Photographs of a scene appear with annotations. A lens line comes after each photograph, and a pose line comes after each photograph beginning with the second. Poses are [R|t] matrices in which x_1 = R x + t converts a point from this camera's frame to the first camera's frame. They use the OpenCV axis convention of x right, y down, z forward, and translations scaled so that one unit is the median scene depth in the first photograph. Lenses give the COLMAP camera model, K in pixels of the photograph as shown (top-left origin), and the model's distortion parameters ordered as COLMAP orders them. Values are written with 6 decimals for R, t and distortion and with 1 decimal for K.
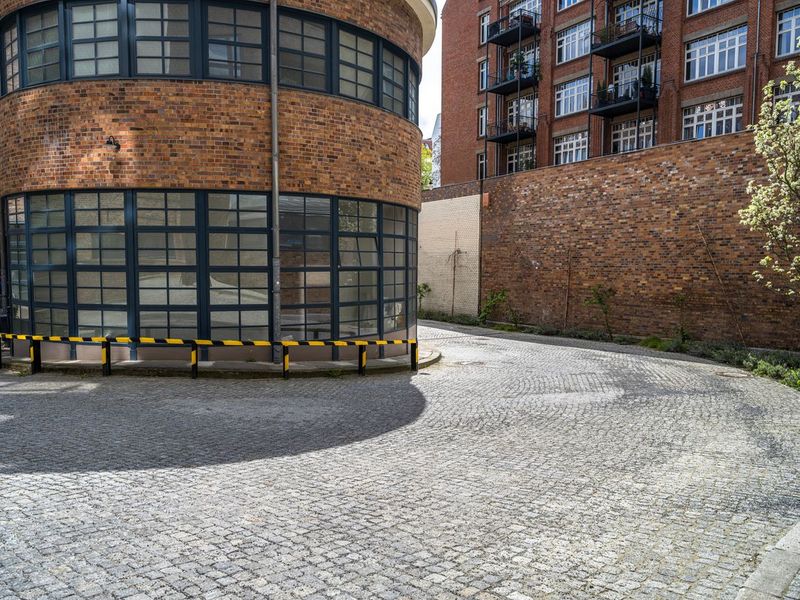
lens RADIAL K [[586.5, 0, 400.0], [0, 586.5, 300.0], [0, 0, 1]] dist [0.000791, 0.000190]
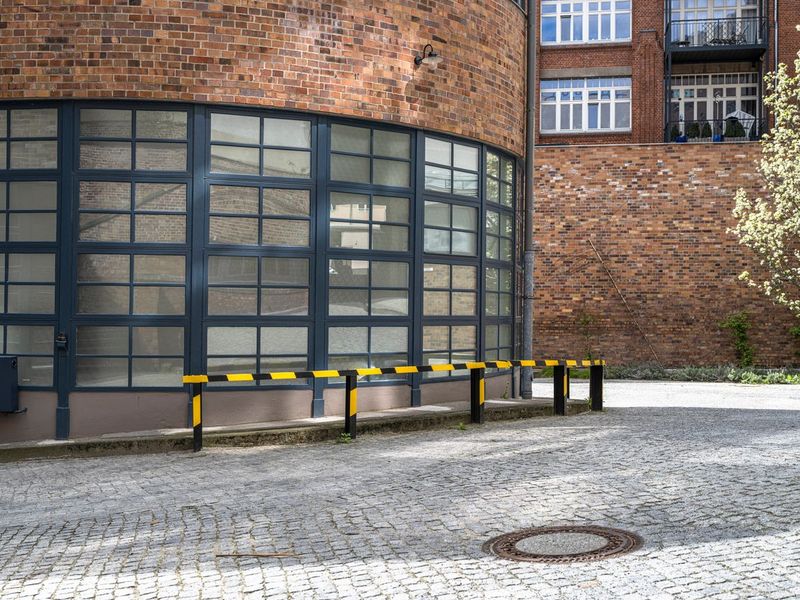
lens RADIAL K [[961.4, 0, 400.0], [0, 961.4, 300.0], [0, 0, 1]] dist [0.021428, -0.002845]
pose [[0.686131, 0.007045, 0.727444, -0.816656], [0.042242, 0.997880, -0.049507, 0.027628], [-0.726251, 0.064696, 0.684378, 0.217334]]
